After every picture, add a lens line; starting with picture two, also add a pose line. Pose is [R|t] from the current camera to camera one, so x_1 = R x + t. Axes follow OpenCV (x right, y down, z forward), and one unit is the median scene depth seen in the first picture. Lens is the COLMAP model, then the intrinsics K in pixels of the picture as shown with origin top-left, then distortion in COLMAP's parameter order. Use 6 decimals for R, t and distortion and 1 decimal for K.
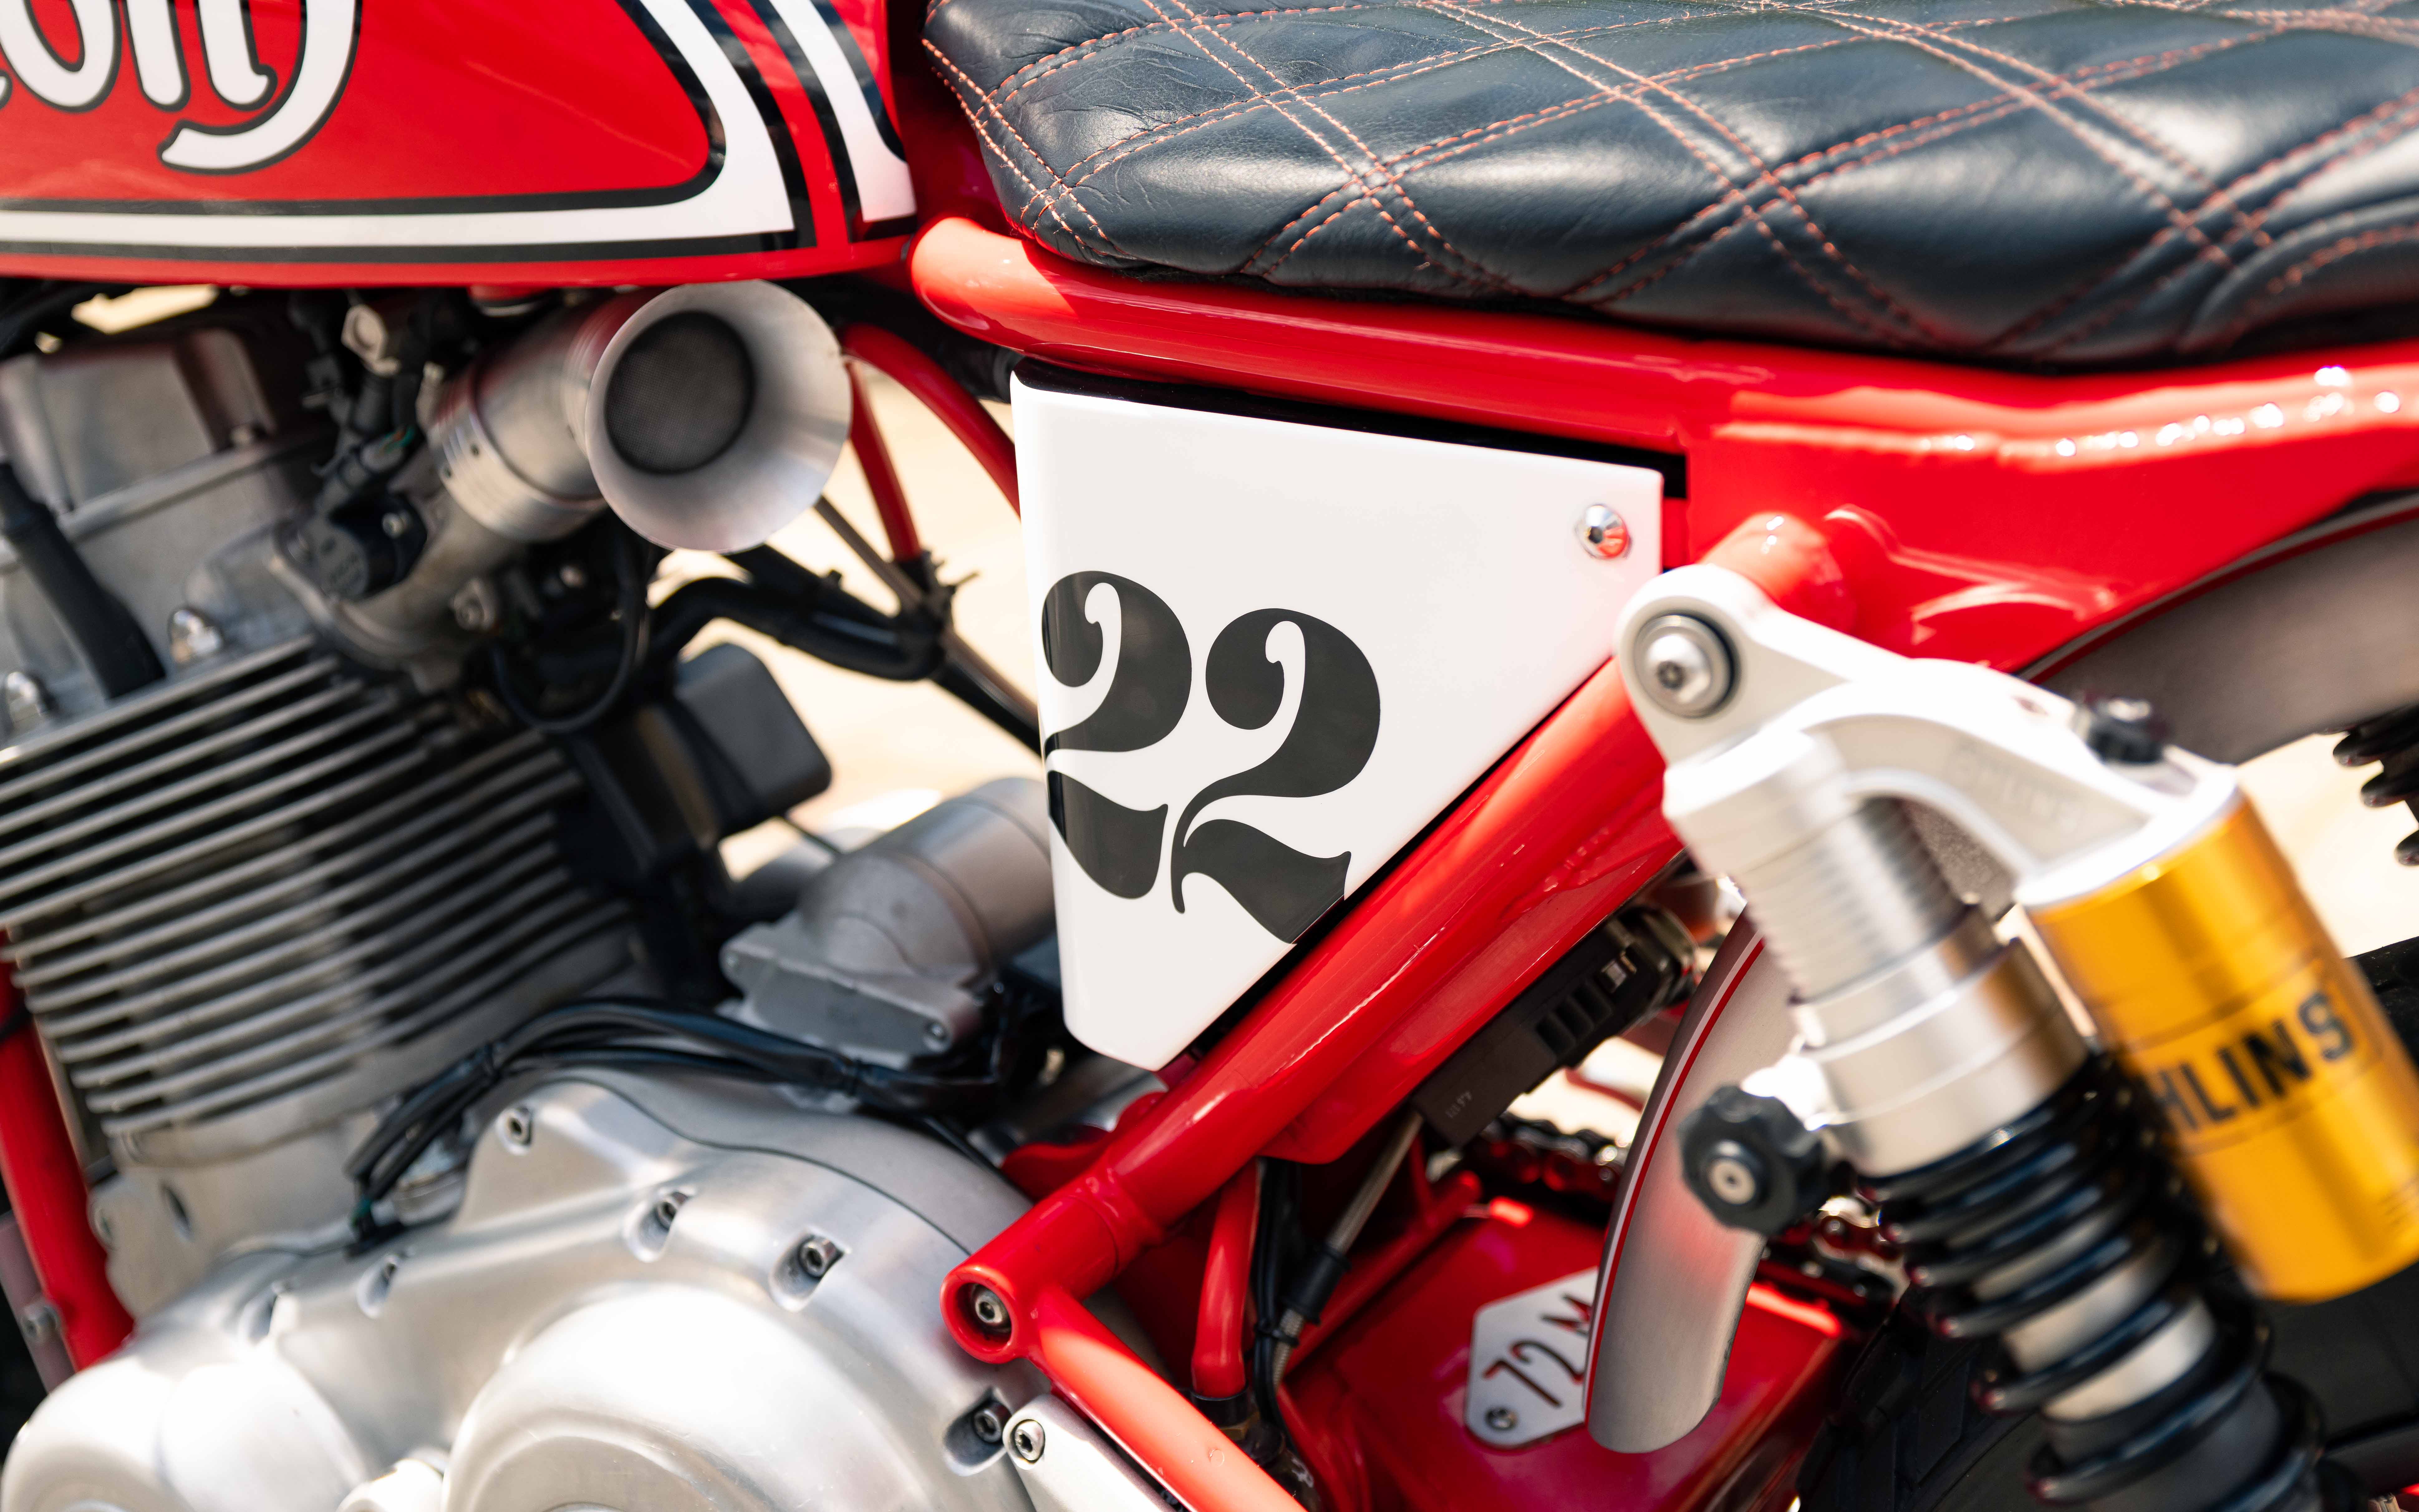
lens RADIAL K [[3437.4, 0, 1030.4], [0, 3437.4, 535.2], [0, 0, 1]] dist [0.016022, 0.000000]
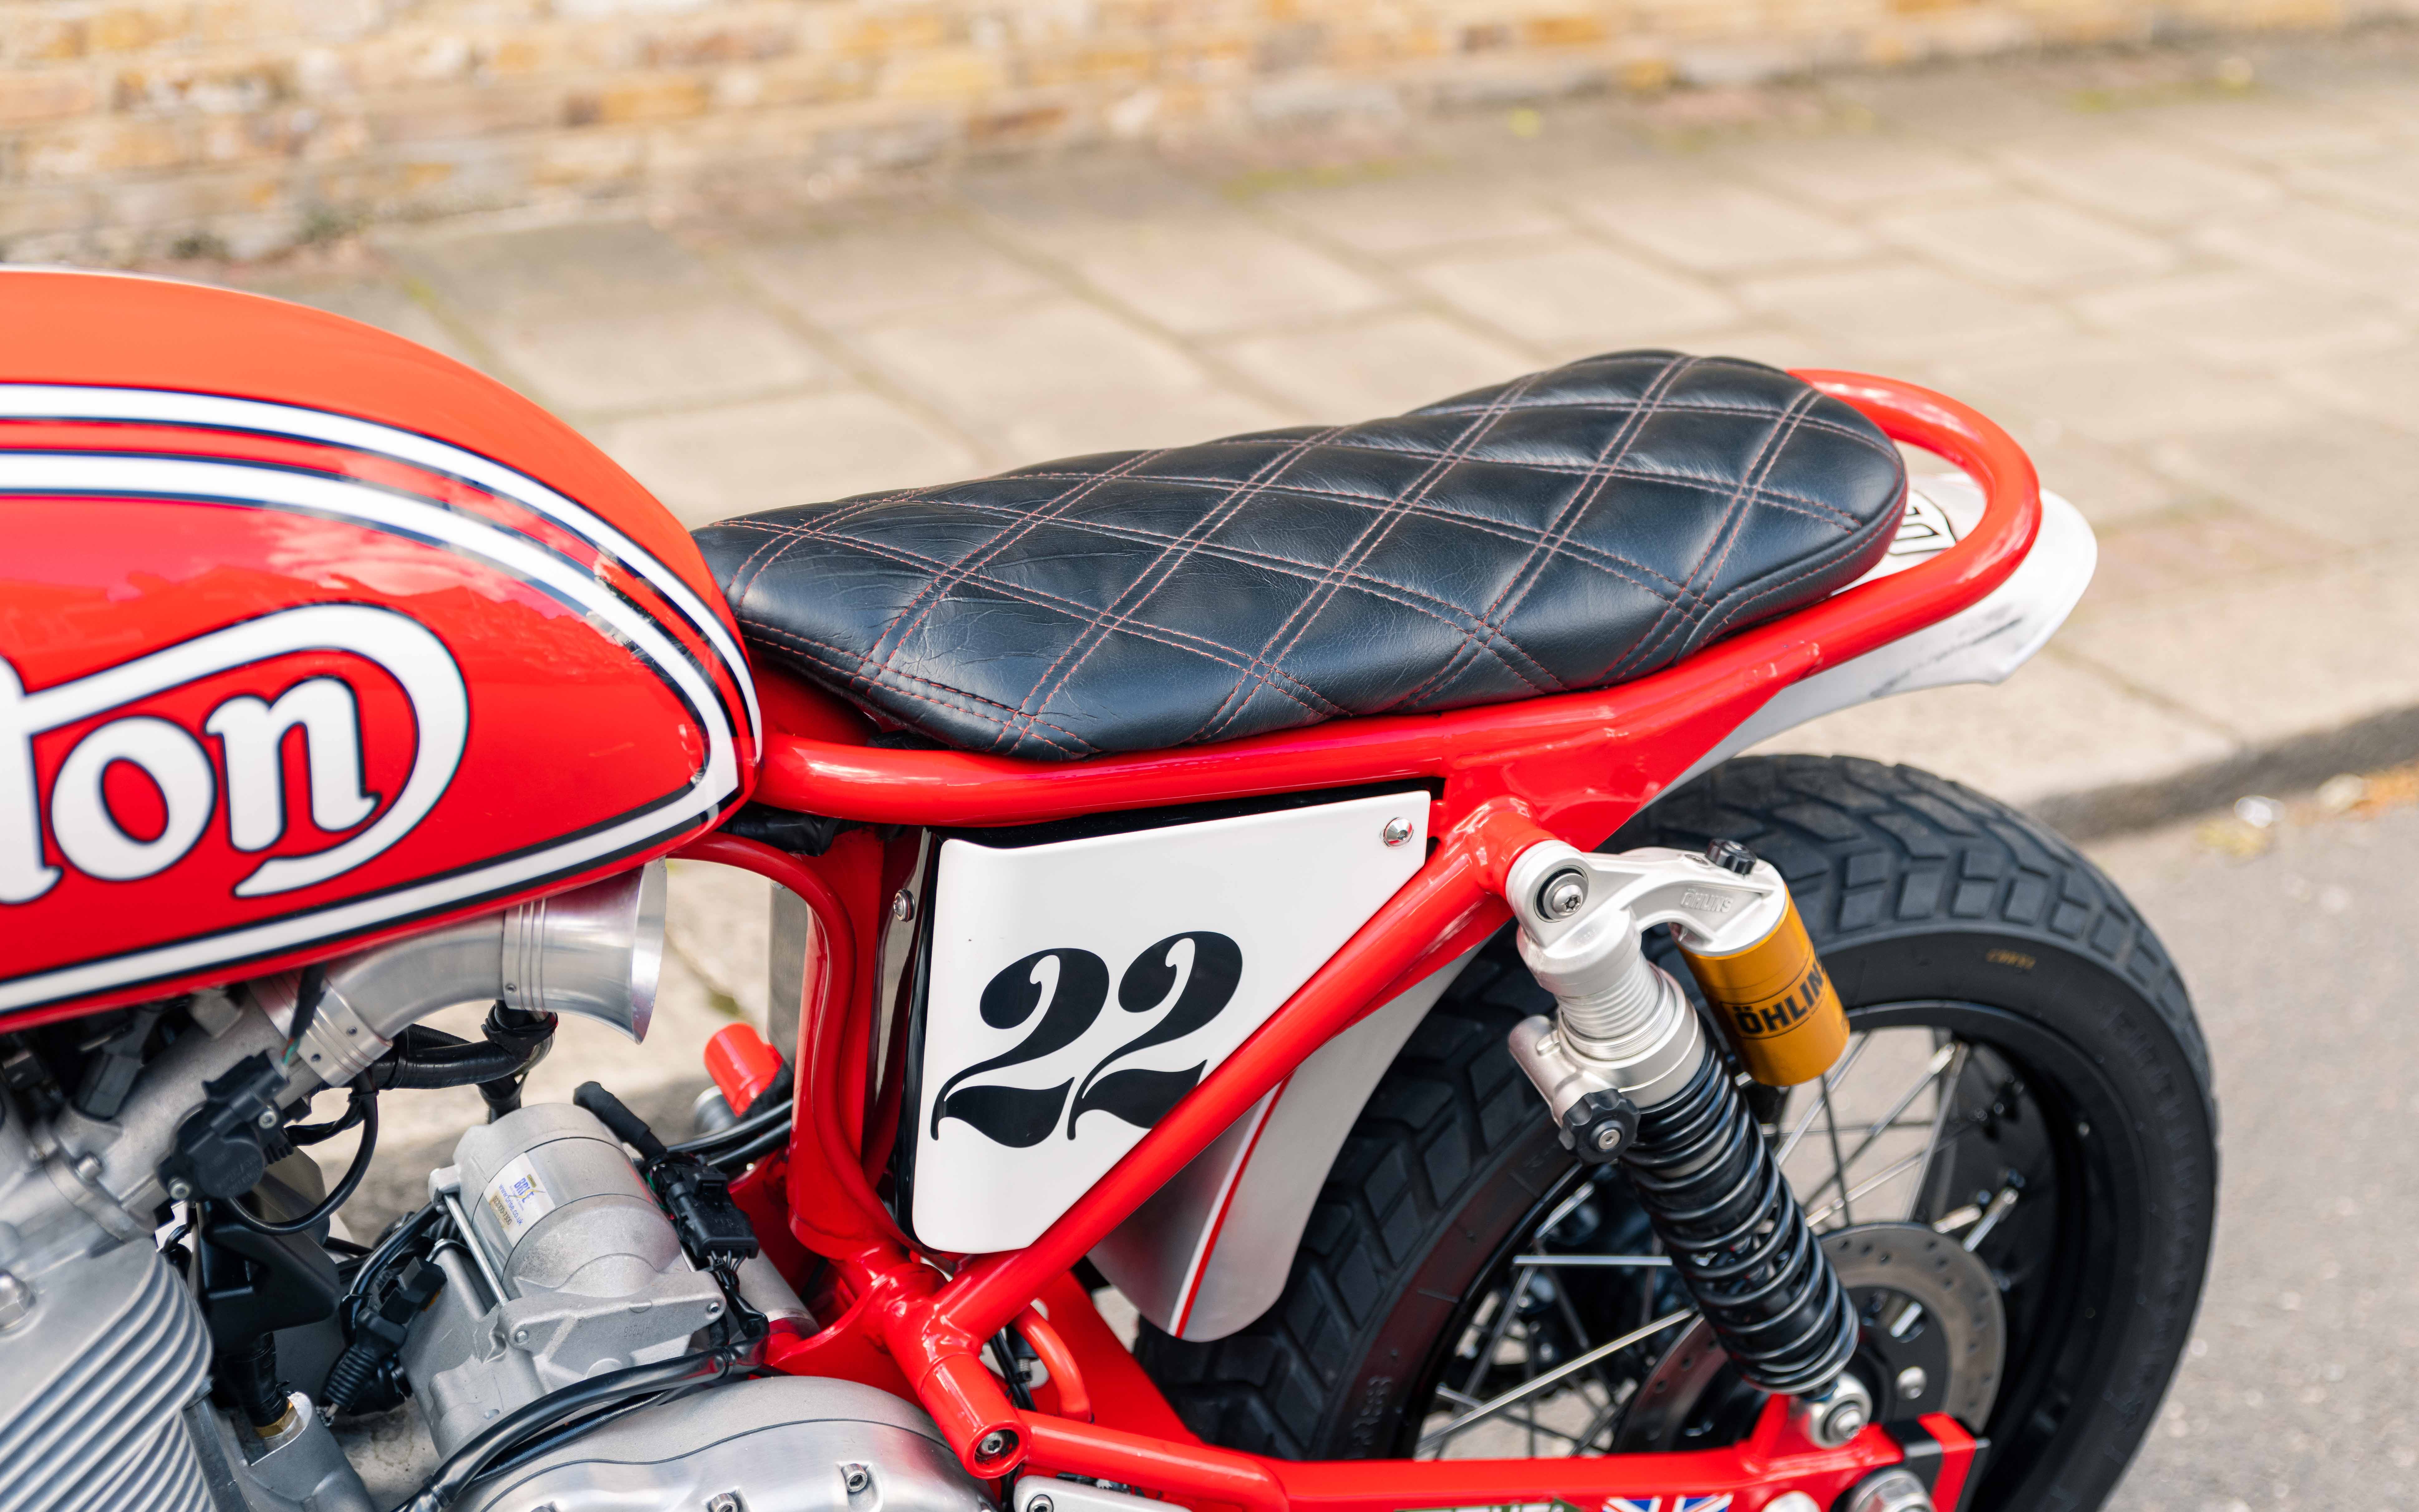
lens RADIAL K [[3437.4, 0, 1086.3], [0, 3437.4, 536.8], [0, 0, 1]] dist [0.016022, 0.000000]
pose [[0.480567, -0.256801, 0.838516, -1.164005], [0.158522, 0.965851, 0.204947, -0.460487], [-0.862512, 0.034432, 0.504864, 0.213796]]
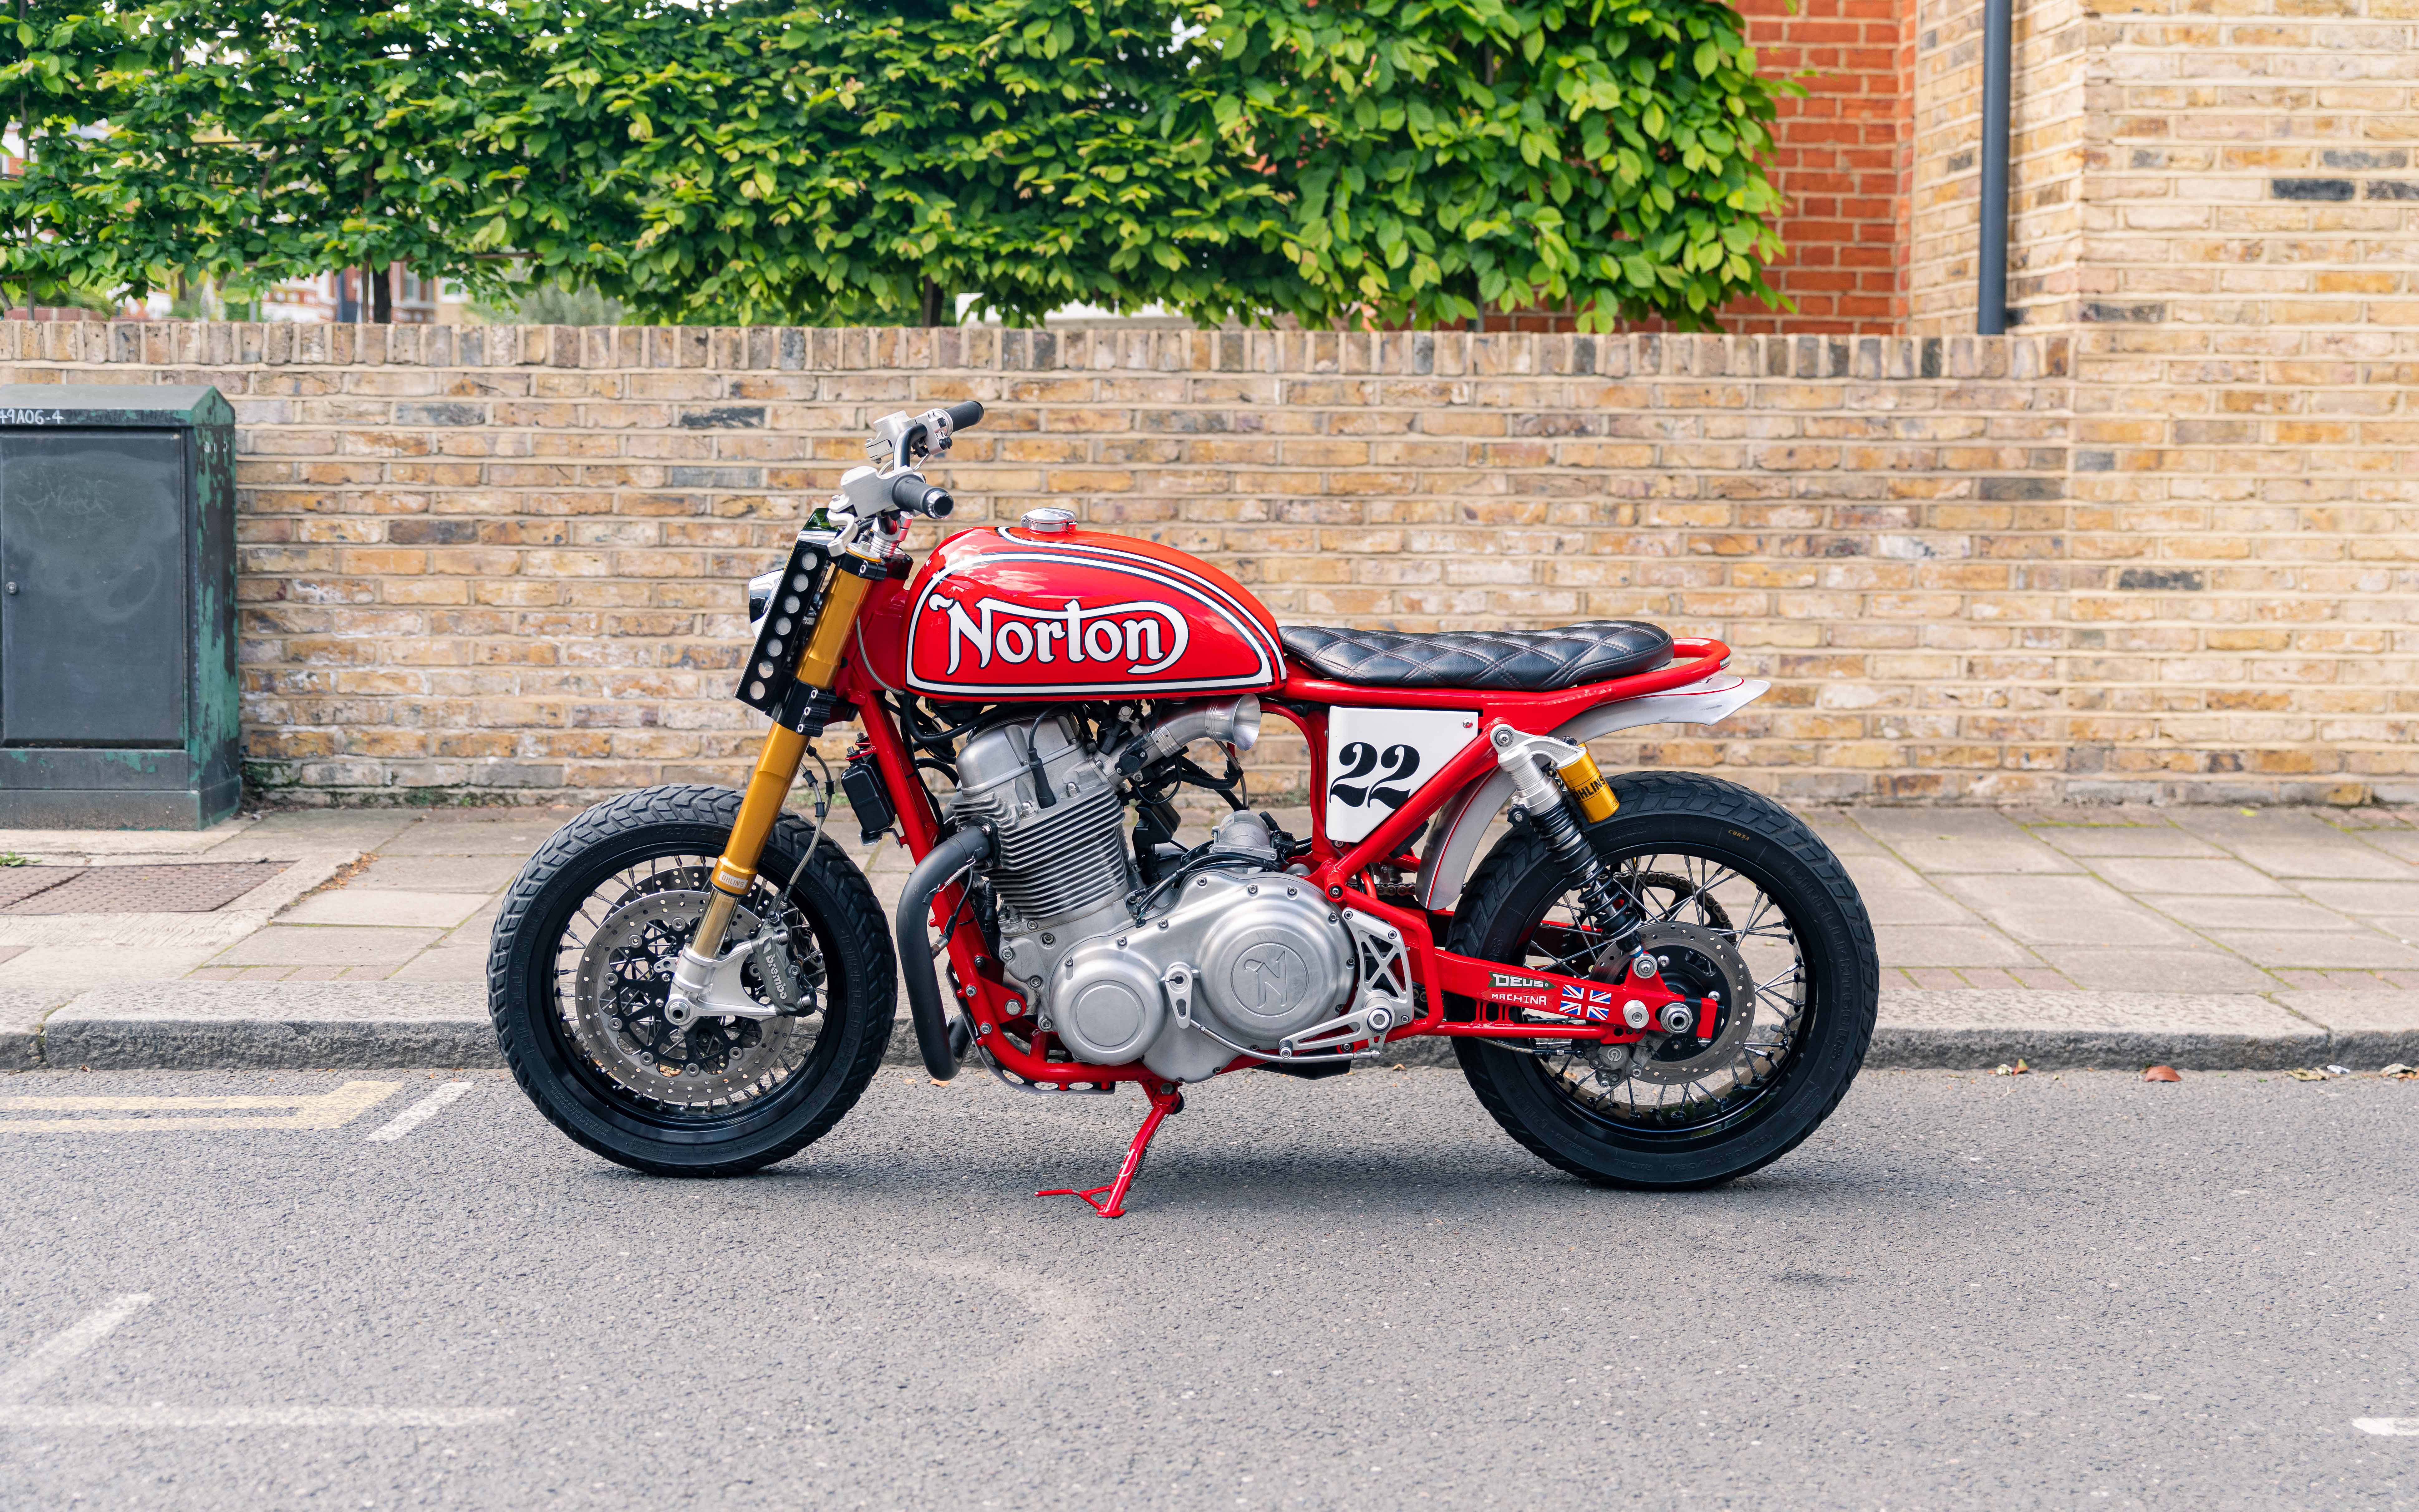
lens RADIAL K [[2748.7, 0, 1130.7], [0, 2748.7, 588.6], [0, 0, 1]] dist [0.009094, 0.000000]
pose [[0.835799, -0.005251, 0.549010, -2.550874], [0.090394, 0.987625, -0.128166, 0.283469], [-0.541543, 0.156748, 0.825931, -2.307444]]
